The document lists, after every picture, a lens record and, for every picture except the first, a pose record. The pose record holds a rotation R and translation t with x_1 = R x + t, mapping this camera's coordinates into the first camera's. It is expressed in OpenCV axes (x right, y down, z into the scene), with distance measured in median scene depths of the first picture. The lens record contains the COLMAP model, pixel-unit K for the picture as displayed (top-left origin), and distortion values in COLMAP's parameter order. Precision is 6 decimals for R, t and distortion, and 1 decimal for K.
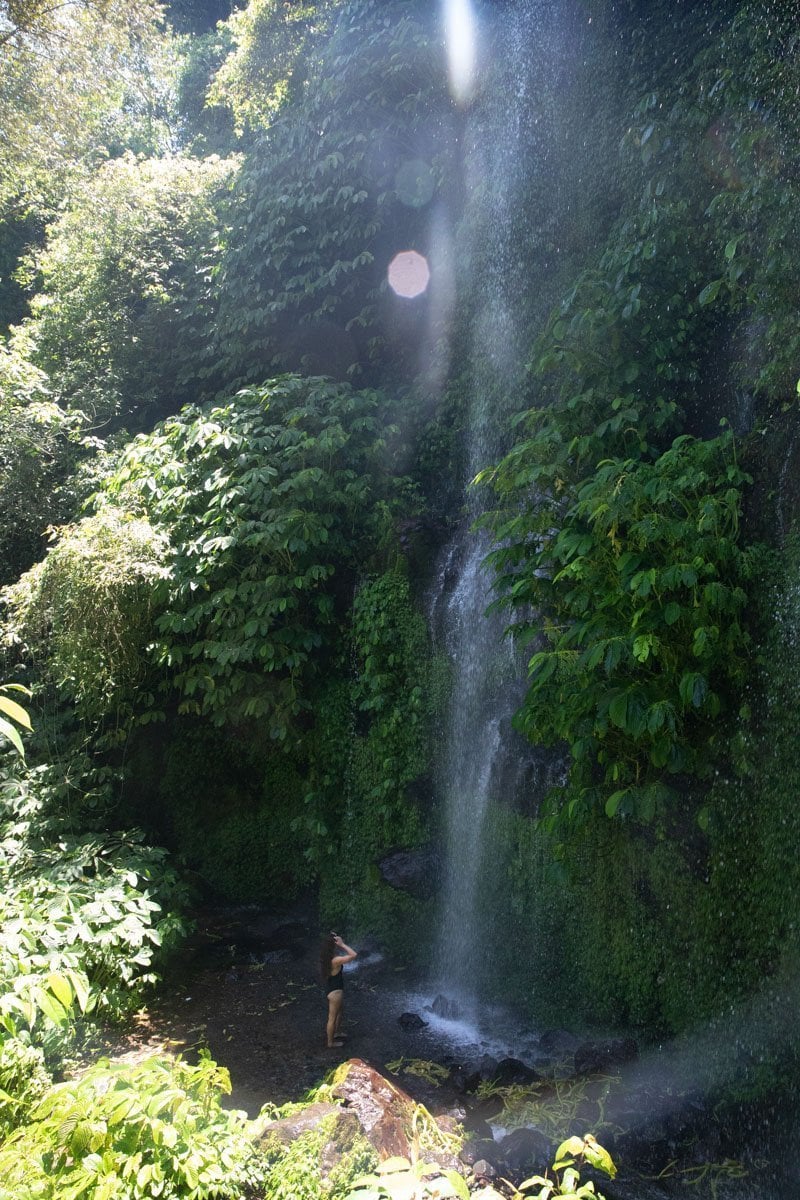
lens RADIAL K [[820.6, 0, 400.0], [0, 820.6, 600.0], [0, 0, 1]] dist [-0.091114, 0.077260]
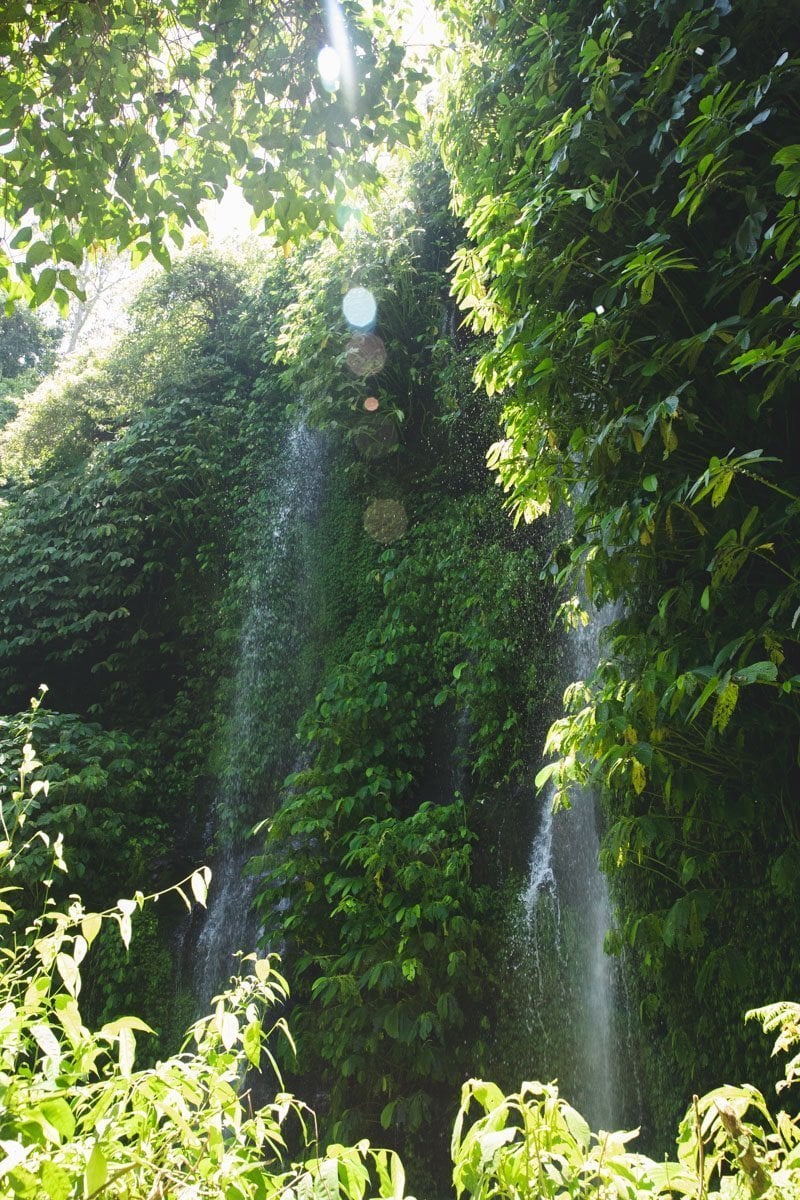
lens RADIAL K [[820.6, 0, 400.0], [0, 820.6, 600.0], [0, 0, 1]] dist [-0.091114, 0.077260]
pose [[0.919999, 0.150891, 0.361709, -0.194713], [0.006977, 0.916463, -0.400058, 0.025899], [-0.391858, 0.370577, 0.842093, -0.204731]]
